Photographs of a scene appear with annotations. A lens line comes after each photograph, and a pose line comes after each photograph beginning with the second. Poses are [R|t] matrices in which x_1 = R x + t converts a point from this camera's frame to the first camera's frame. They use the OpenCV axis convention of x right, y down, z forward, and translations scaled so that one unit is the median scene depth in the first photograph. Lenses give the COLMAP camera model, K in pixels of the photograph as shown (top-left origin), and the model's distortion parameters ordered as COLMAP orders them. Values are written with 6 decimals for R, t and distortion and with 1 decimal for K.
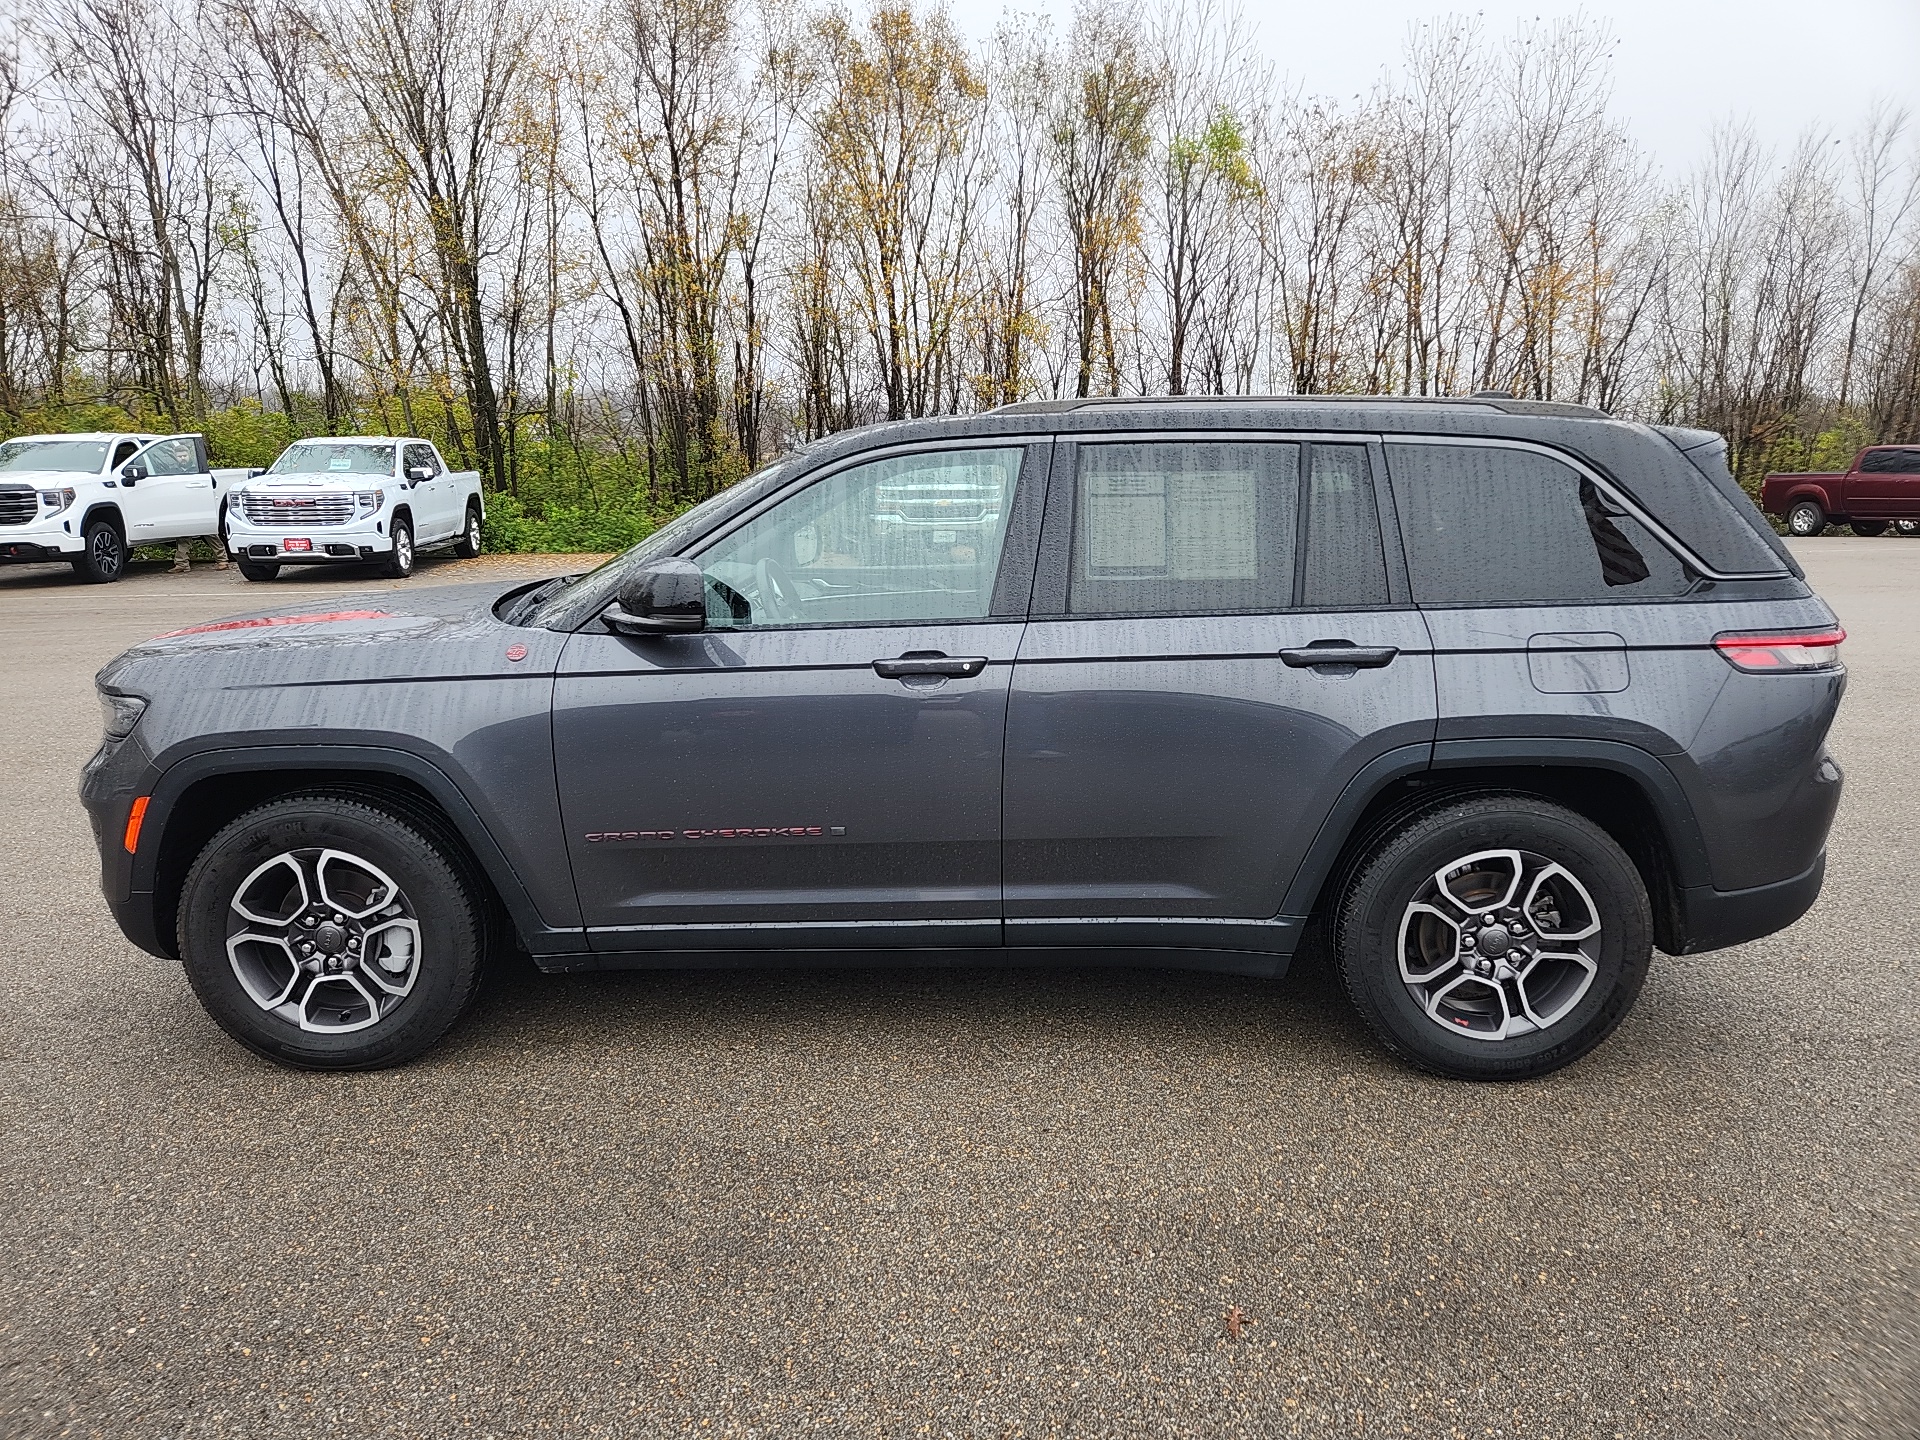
lens RADIAL K [[1285.2, 0, 961.6], [0, 1285.2, 723.2], [0, 0, 1]] dist [0.072403, -0.003598]
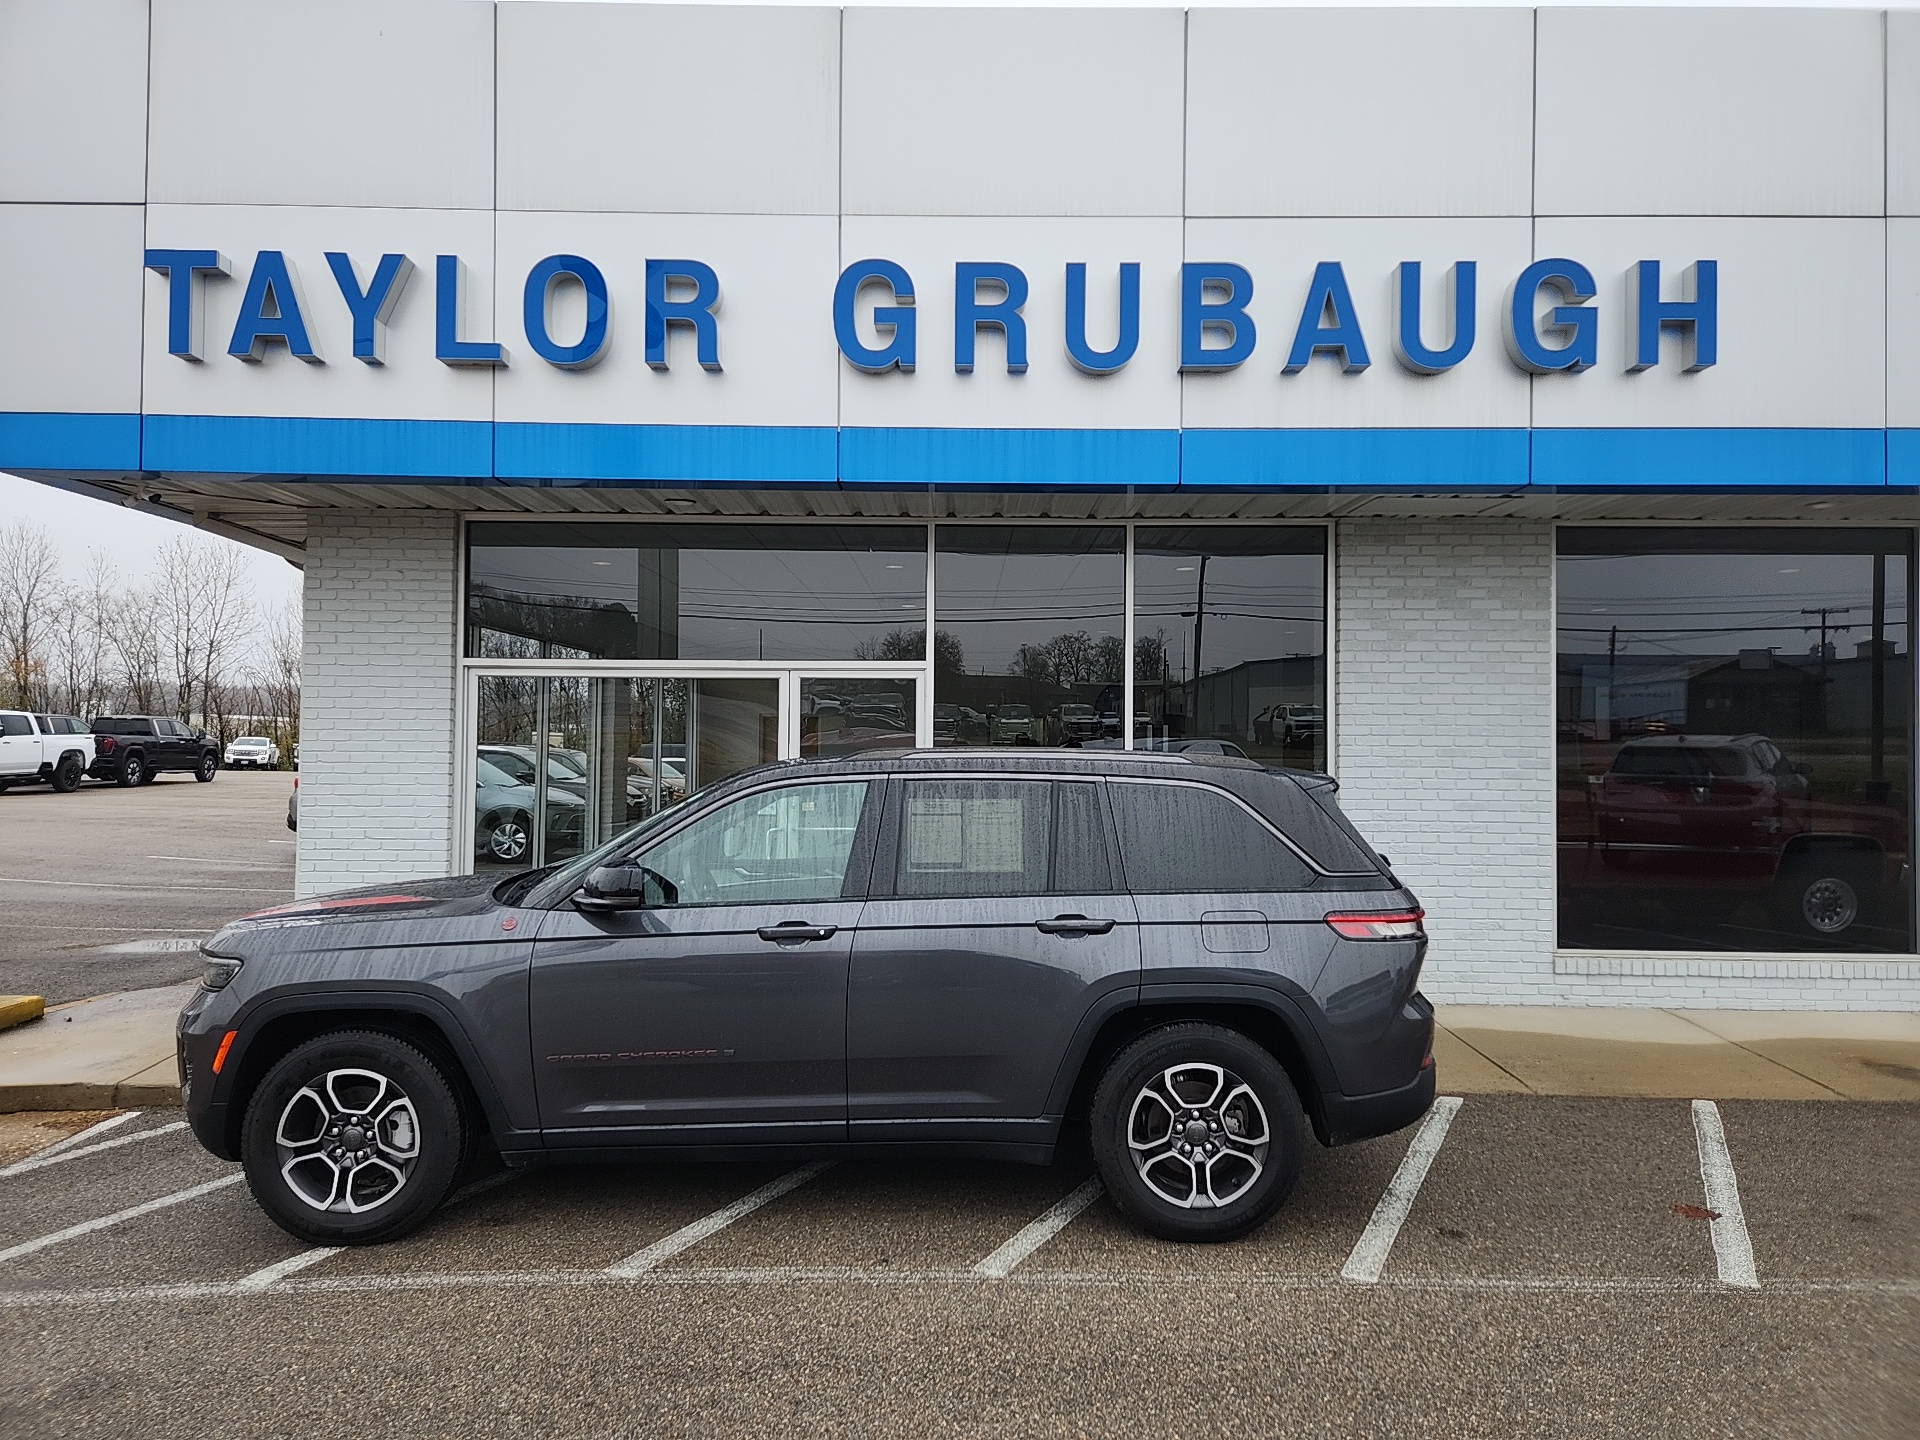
lens RADIAL K [[1285.2, 0, 961.8], [0, 1285.2, 719.1], [0, 0, 1]] dist [0.072403, -0.003598]
pose [[0.999977, 0.003481, 0.005782, 0.149567], [-0.002130, 0.975719, -0.219018, 0.038350], [-0.006404, 0.219000, 0.975704, -0.457928]]
